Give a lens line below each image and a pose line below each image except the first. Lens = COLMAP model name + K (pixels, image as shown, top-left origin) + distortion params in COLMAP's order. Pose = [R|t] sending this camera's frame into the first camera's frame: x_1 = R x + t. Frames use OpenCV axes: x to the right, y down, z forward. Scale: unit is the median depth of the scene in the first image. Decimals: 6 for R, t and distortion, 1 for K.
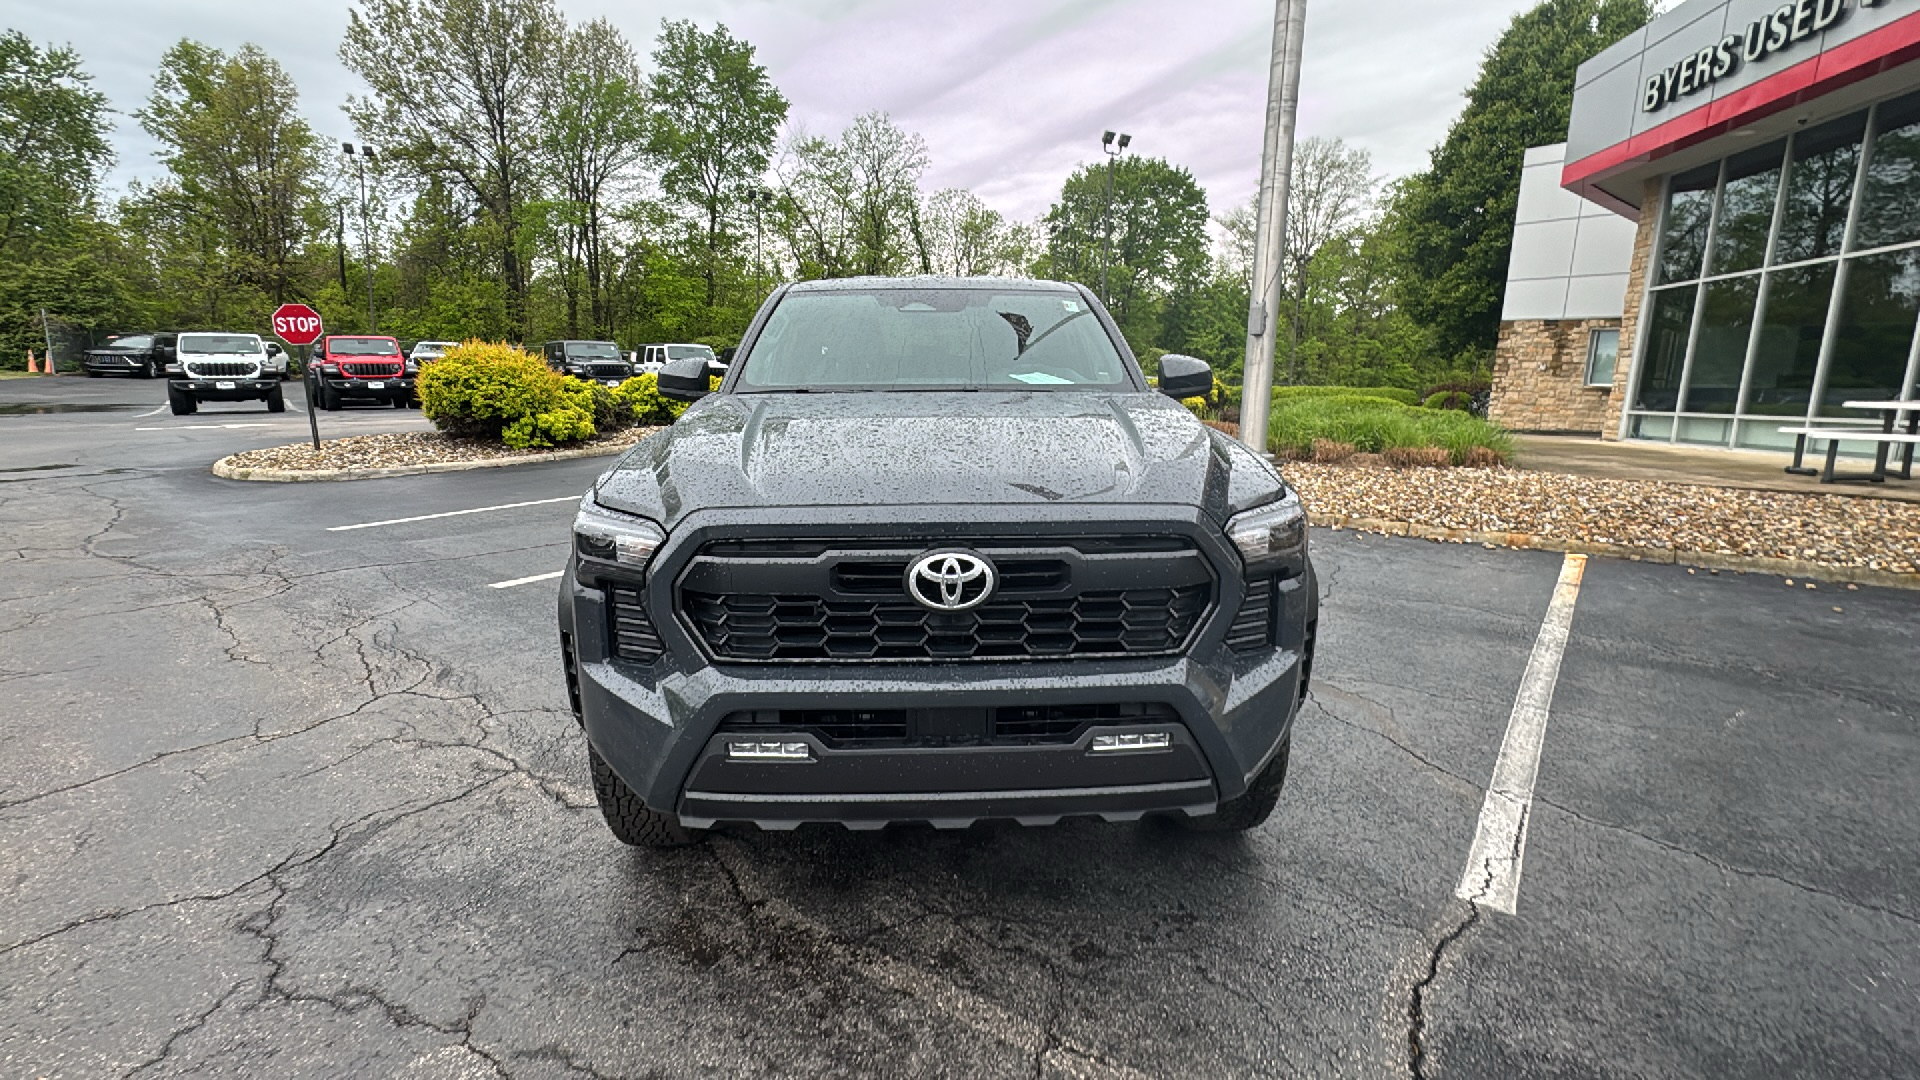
lens RADIAL K [[872.7, 0, 959.2], [0, 872.7, 535.1], [0, 0, 1]] dist [0.000148, -0.000117]
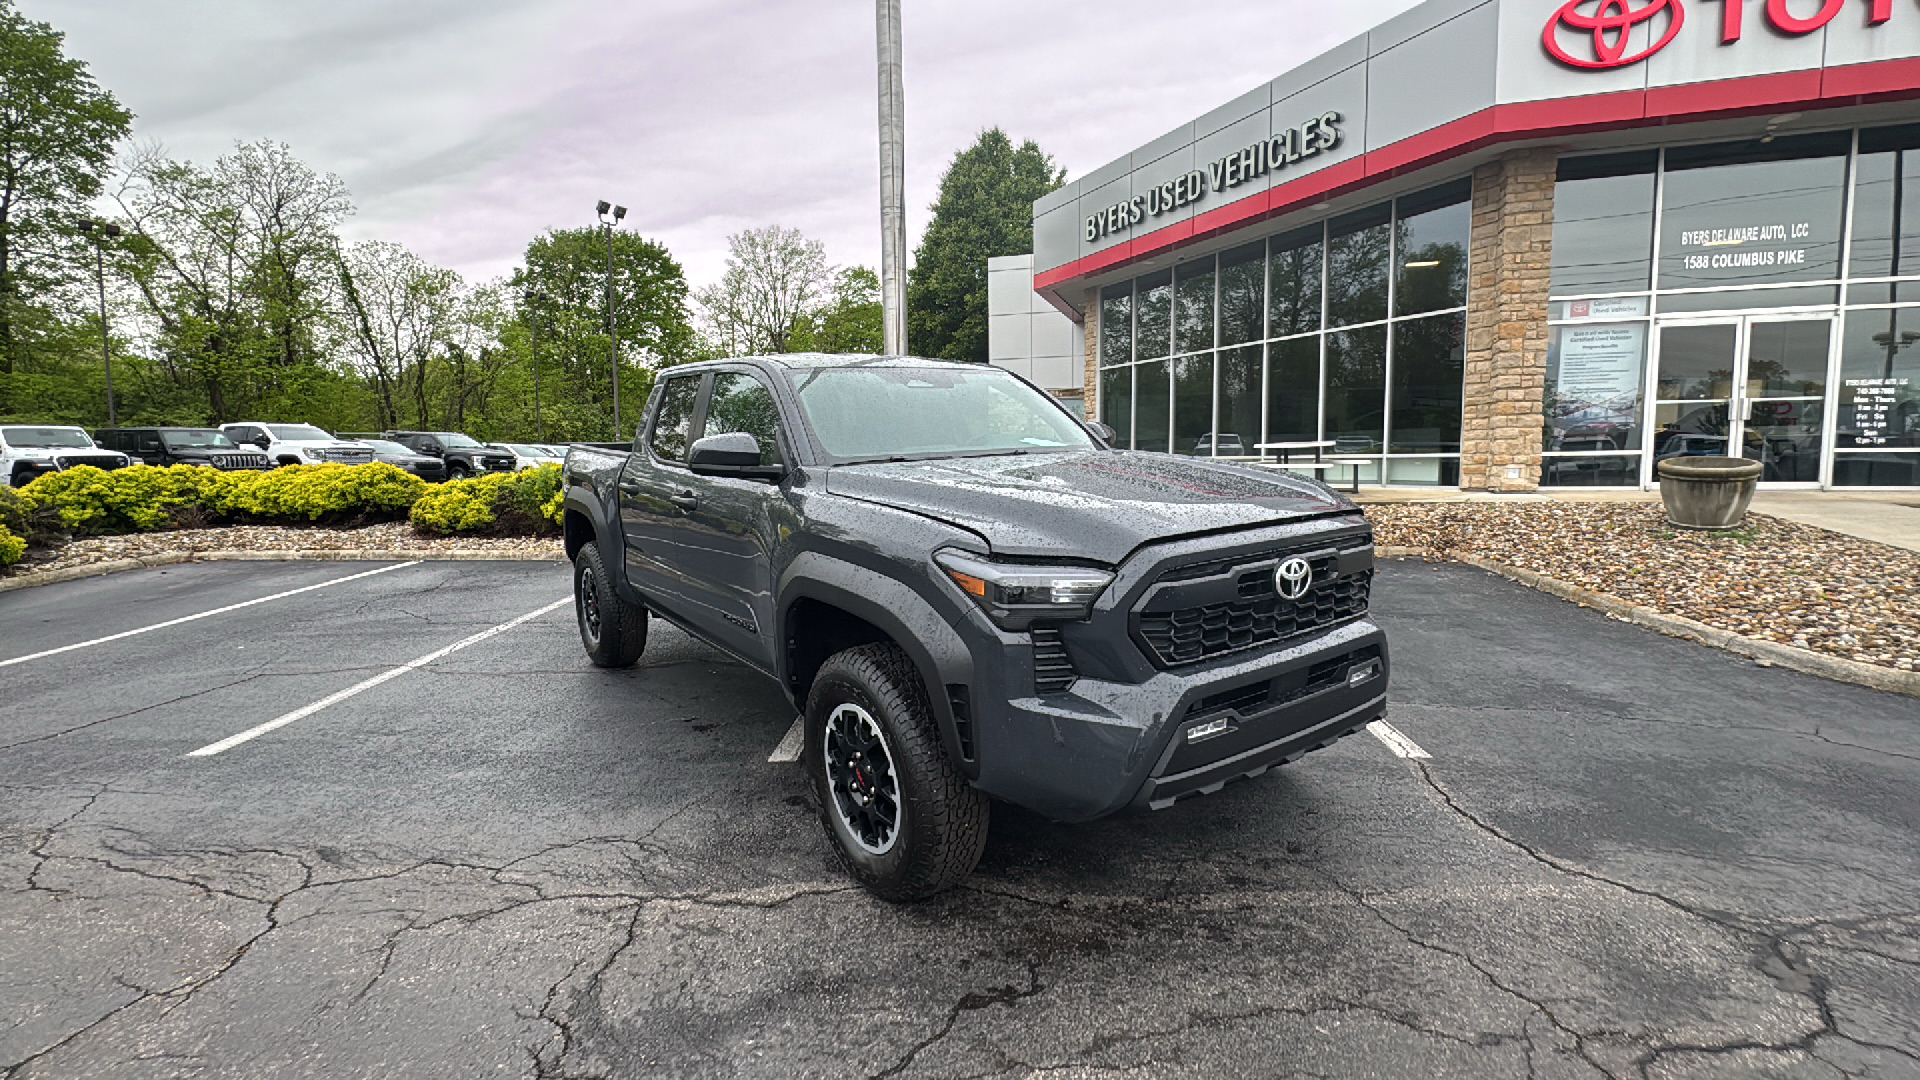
lens RADIAL K [[872.7, 0, 957.5], [0, 872.7, 534.6], [0, 0, 1]] dist [0.000148, -0.000117]
pose [[0.833737, -0.090409, 0.544709, -0.062329], [0.132557, 0.990427, -0.038504, -0.001801], [-0.536014, 0.104307, 0.837740, 0.004977]]
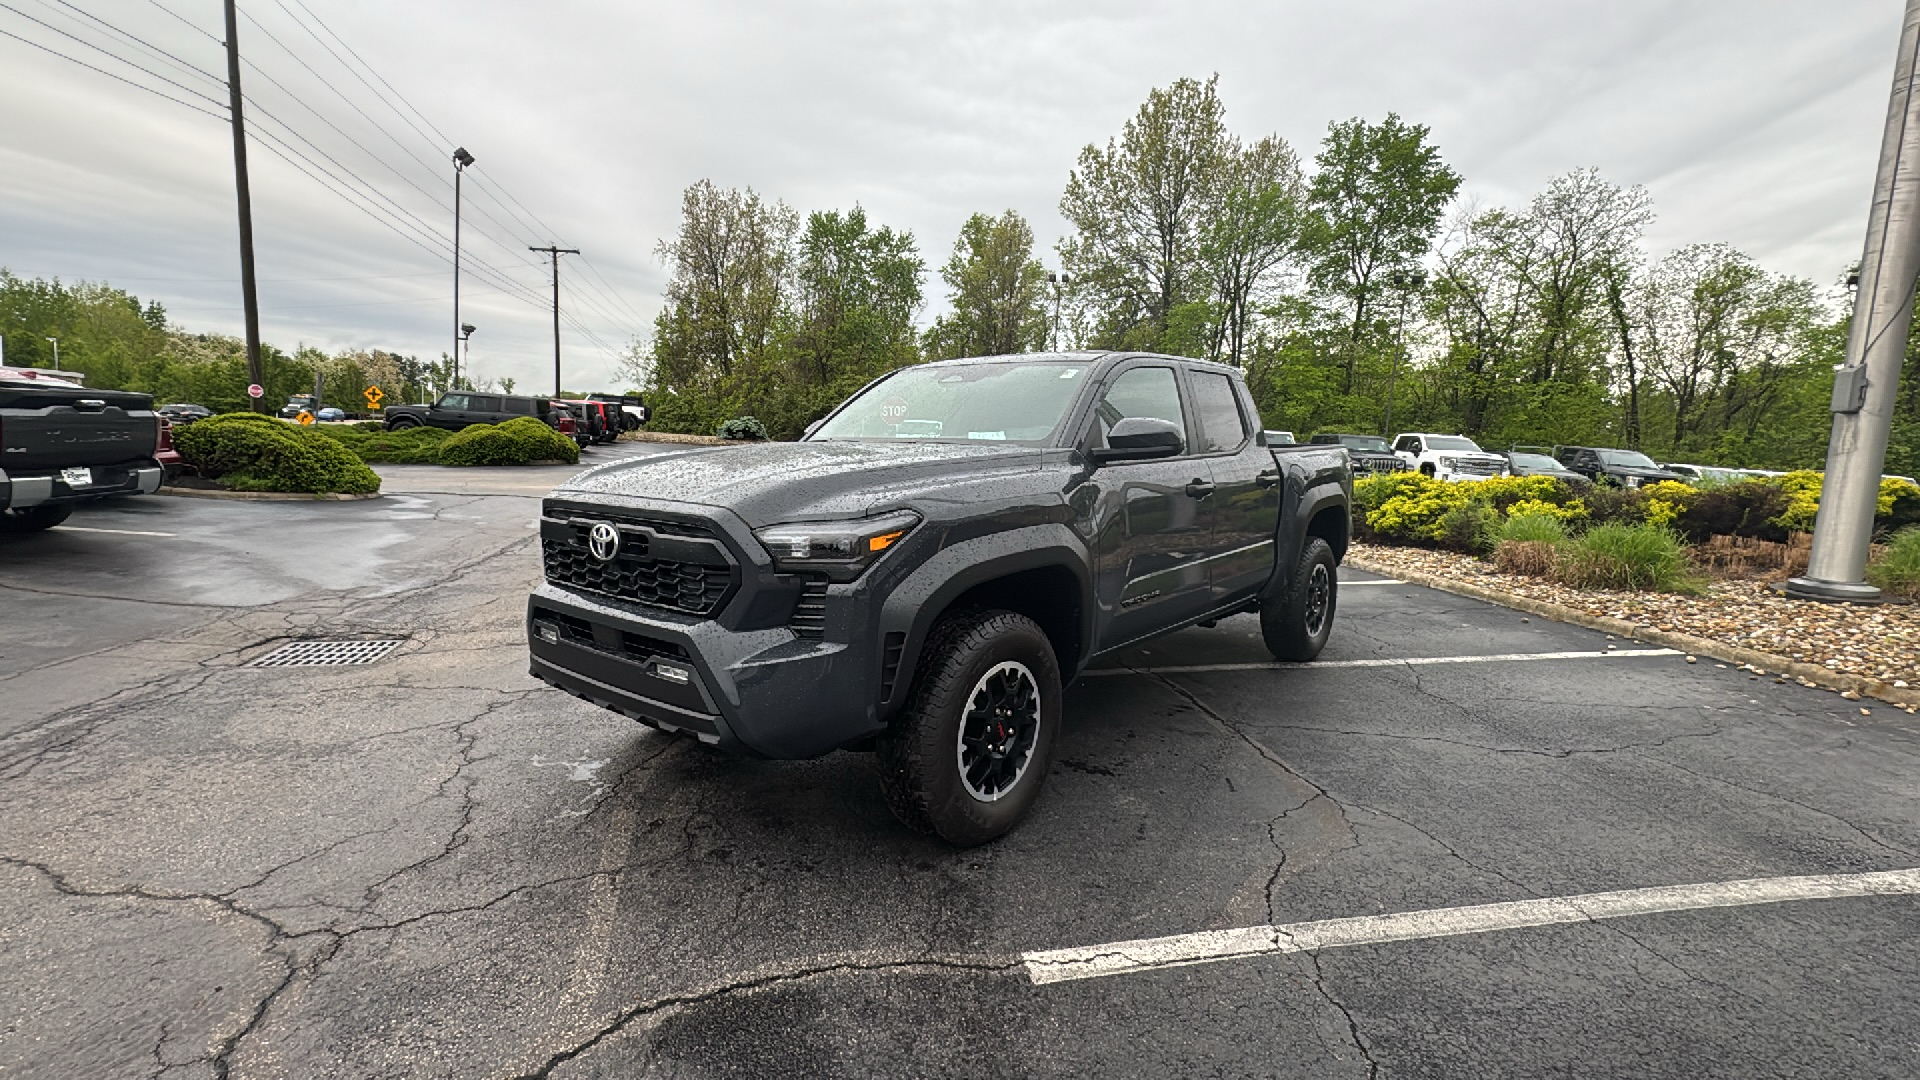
lens RADIAL K [[872.7, 0, 959.4], [0, 872.7, 535.6], [0, 0, 1]] dist [0.000148, -0.000117]
pose [[0.747821, 0.086872, -0.658192, 0.076425], [-0.152062, 0.987460, -0.042438, 0.000566], [0.646252, 0.131822, 0.751653, 0.011639]]
